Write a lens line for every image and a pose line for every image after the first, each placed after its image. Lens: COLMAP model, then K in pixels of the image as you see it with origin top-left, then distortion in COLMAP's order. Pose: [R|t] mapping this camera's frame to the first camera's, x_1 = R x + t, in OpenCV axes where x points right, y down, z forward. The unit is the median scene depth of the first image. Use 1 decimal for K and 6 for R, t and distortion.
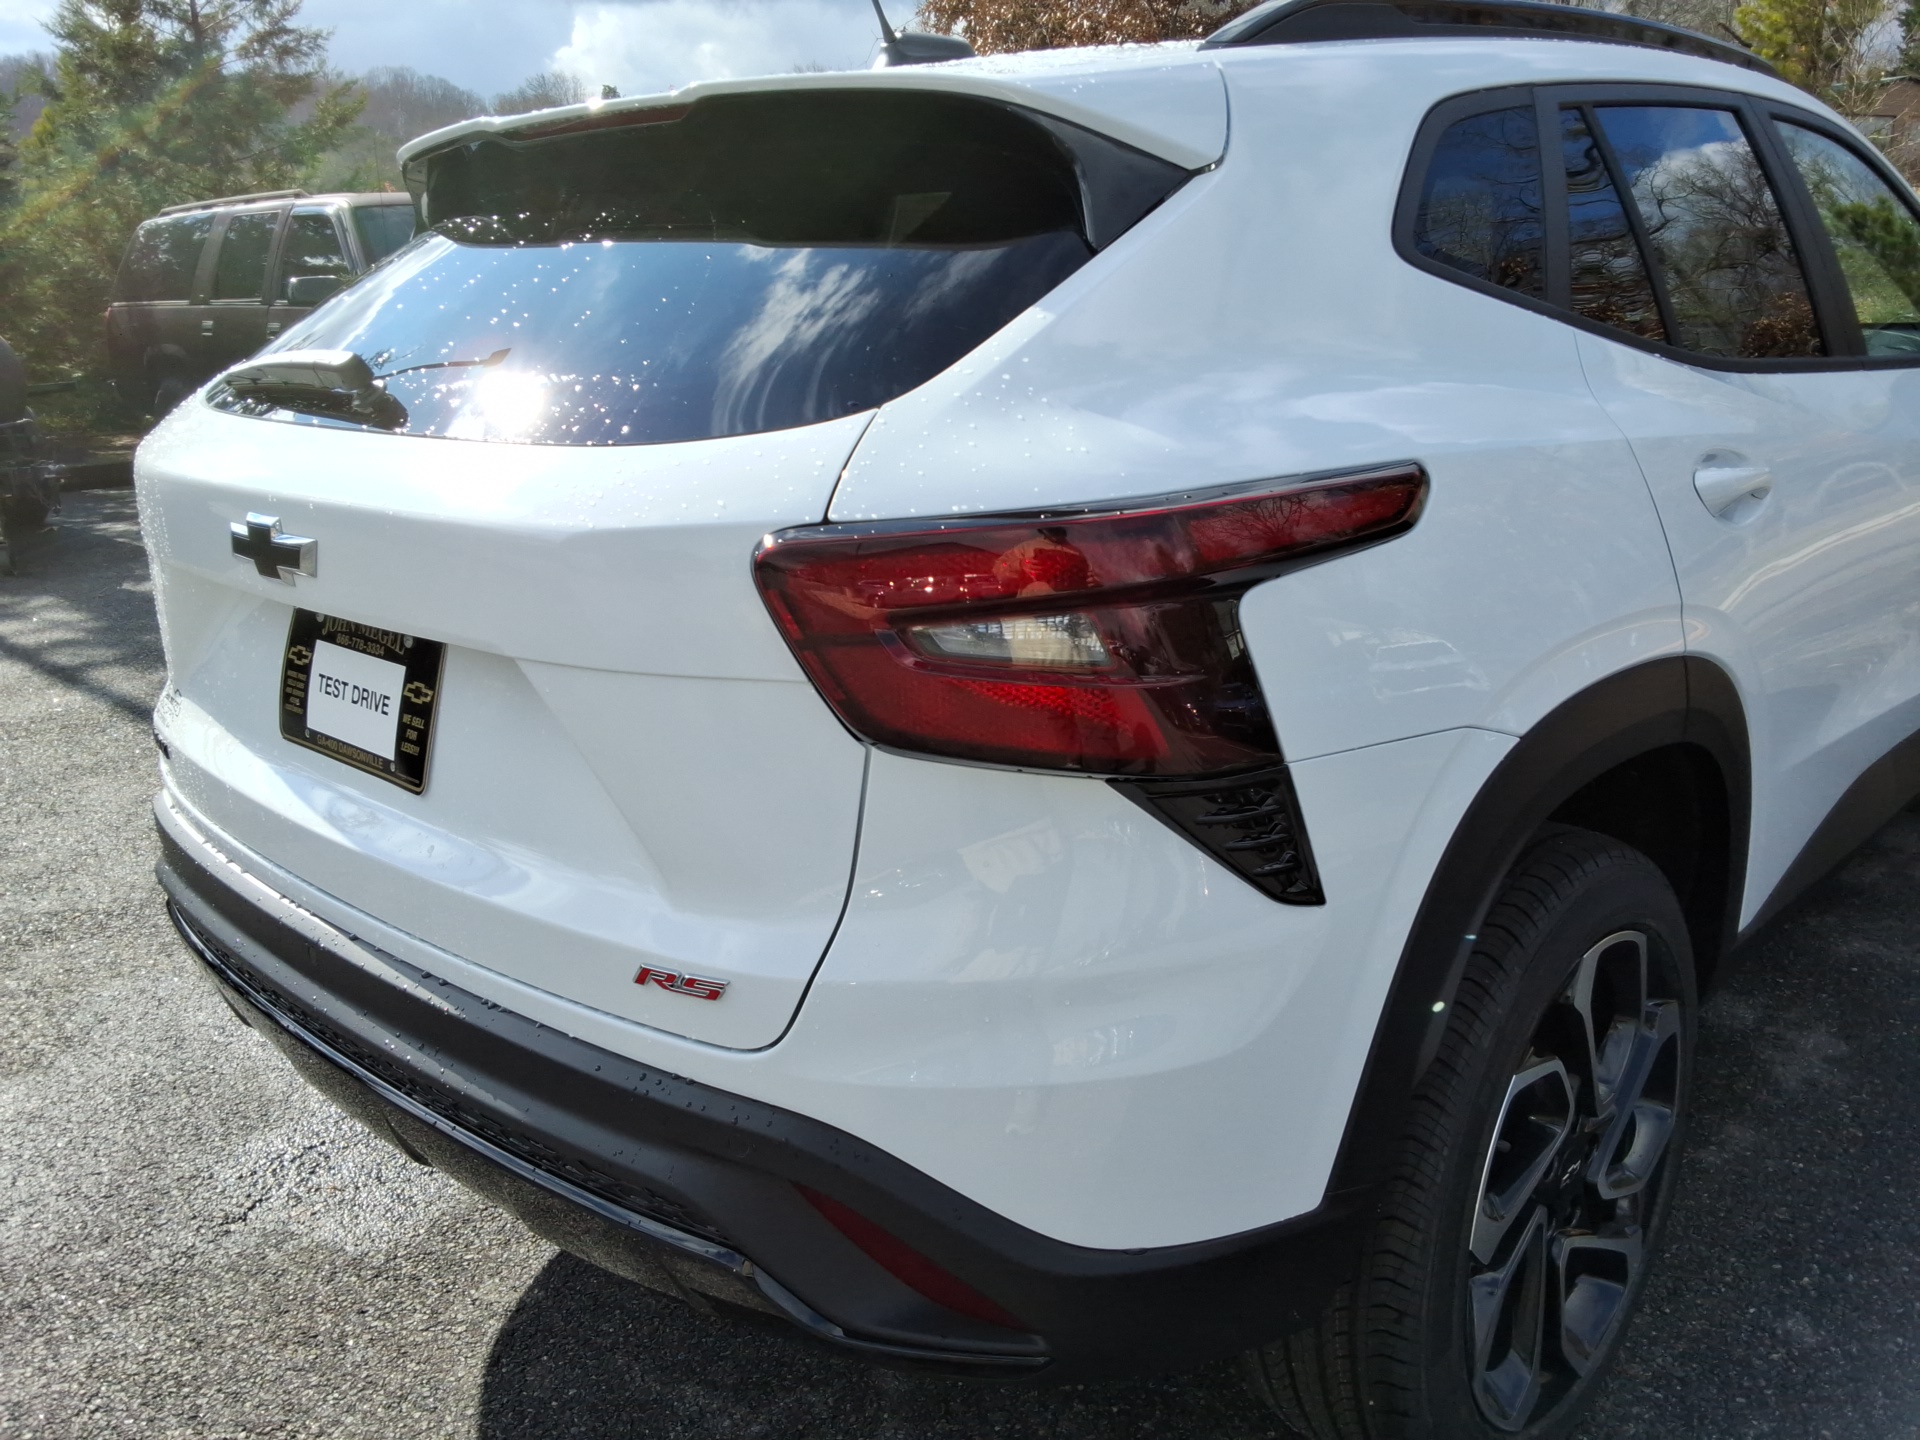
lens RADIAL K [[1531.8, 0, 963.4], [0, 1531.8, 704.4], [0, 0, 1]] dist [0.115080, -0.162395]
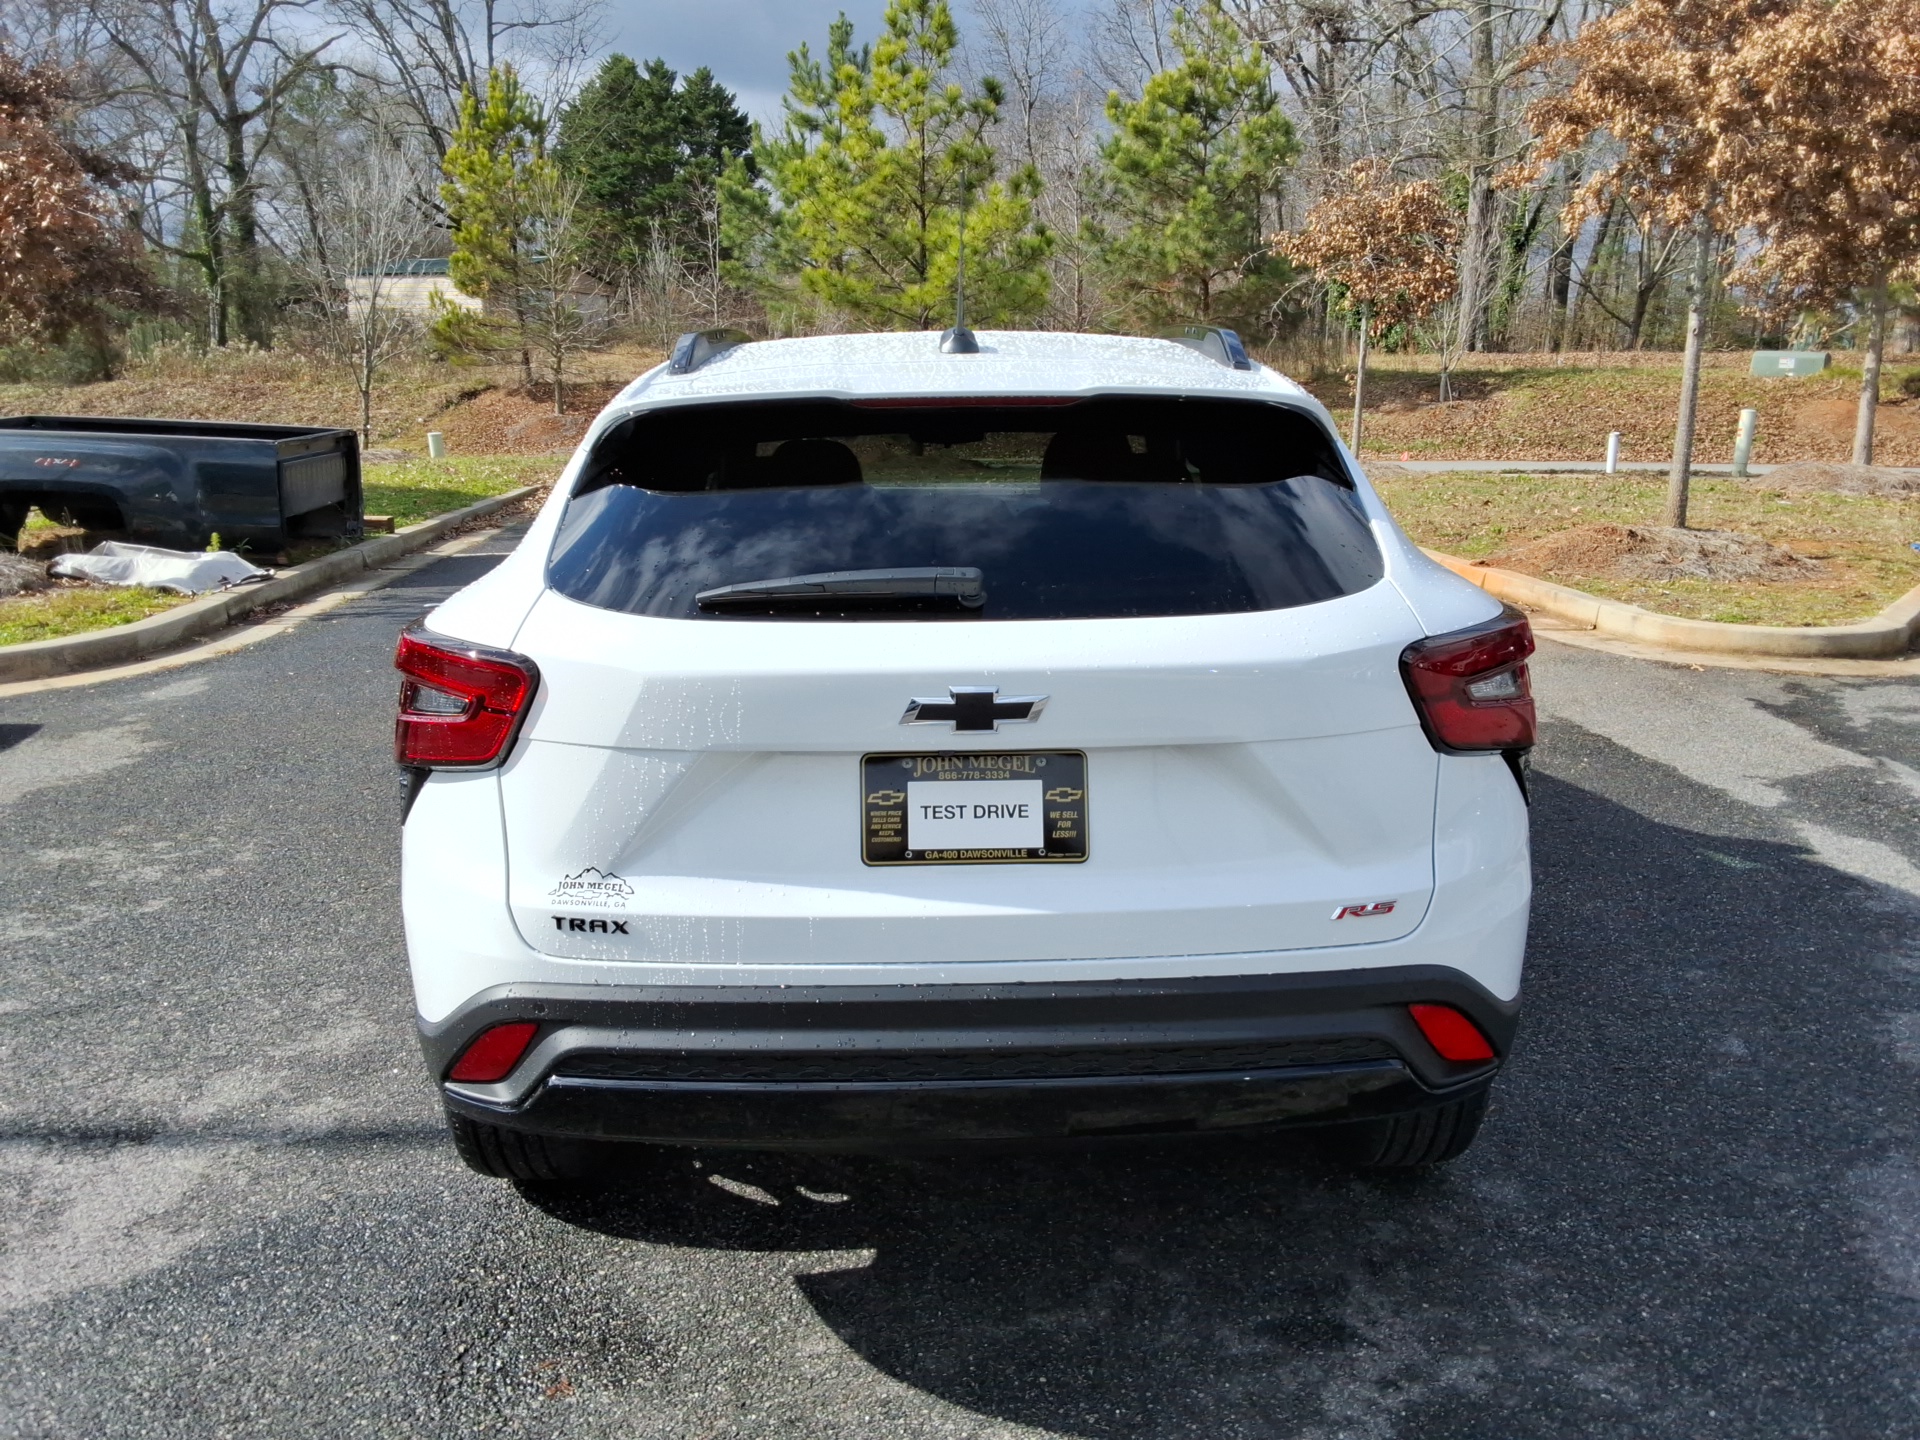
lens RADIAL K [[1534.5, 0, 975.8], [0, 1534.5, 699.4], [0, 0, 1]] dist [0.125189, -0.201612]
pose [[0.708771, -0.119619, 0.695223, -1.351325], [0.181915, 0.983179, -0.016295, -0.083732], [-0.681580, 0.138021, 0.718609, 0.010373]]
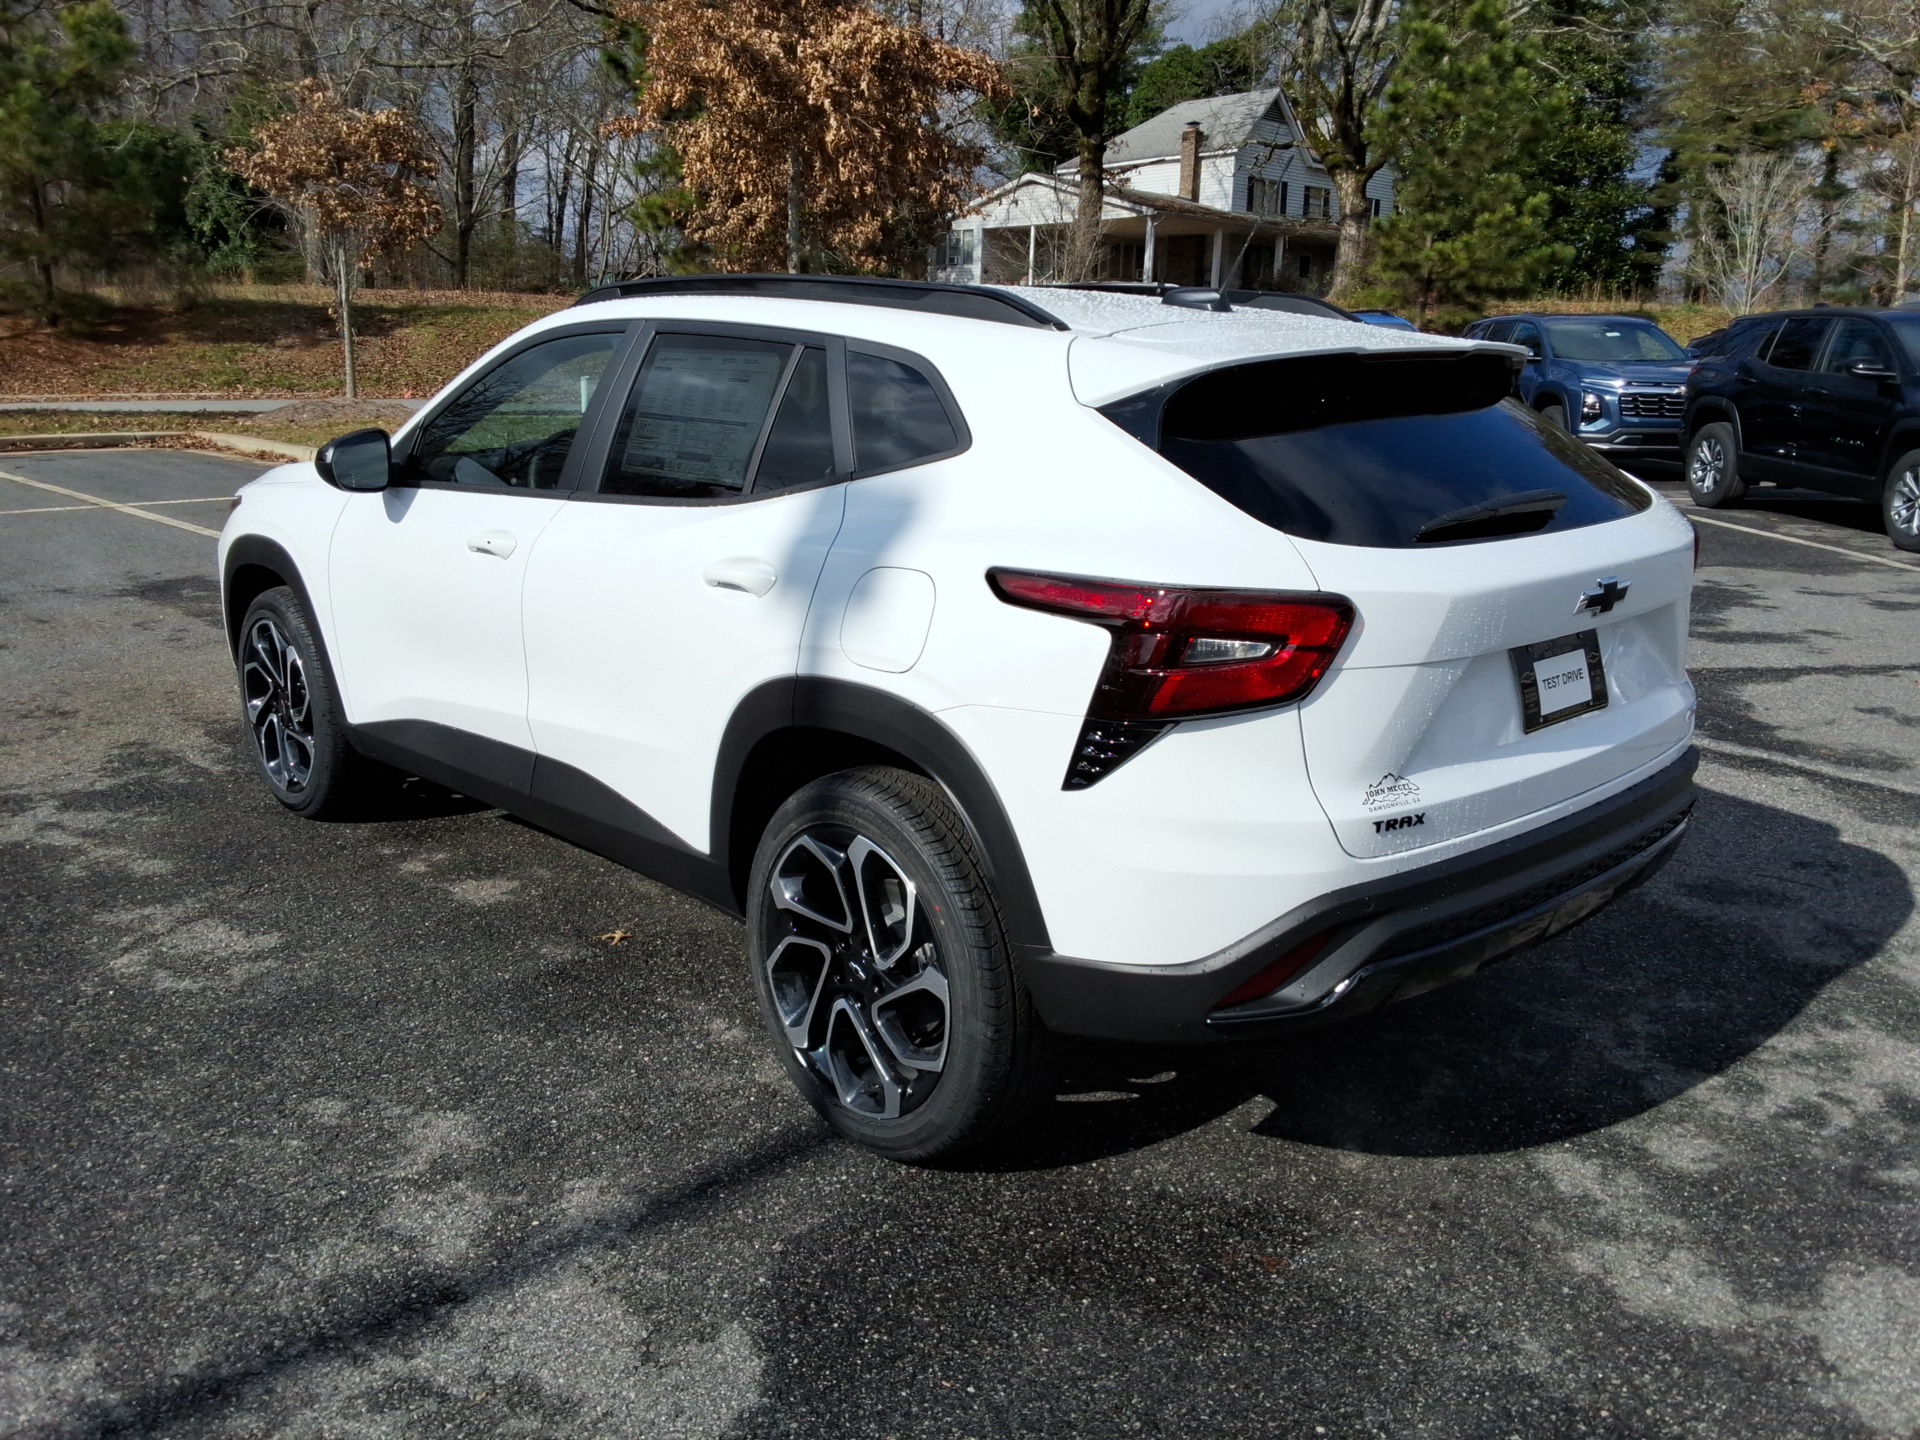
lens RADIAL K [[1531.8, 0, 963.4], [0, 1531.8, 704.4], [0, 0, 1]] dist [0.115080, -0.162395]
pose [[0.056975, -0.212639, 0.975468, -2.190102], [0.261173, 0.946206, 0.191005, -0.501079], [-0.963609, 0.243884, 0.109446, 1.497222]]
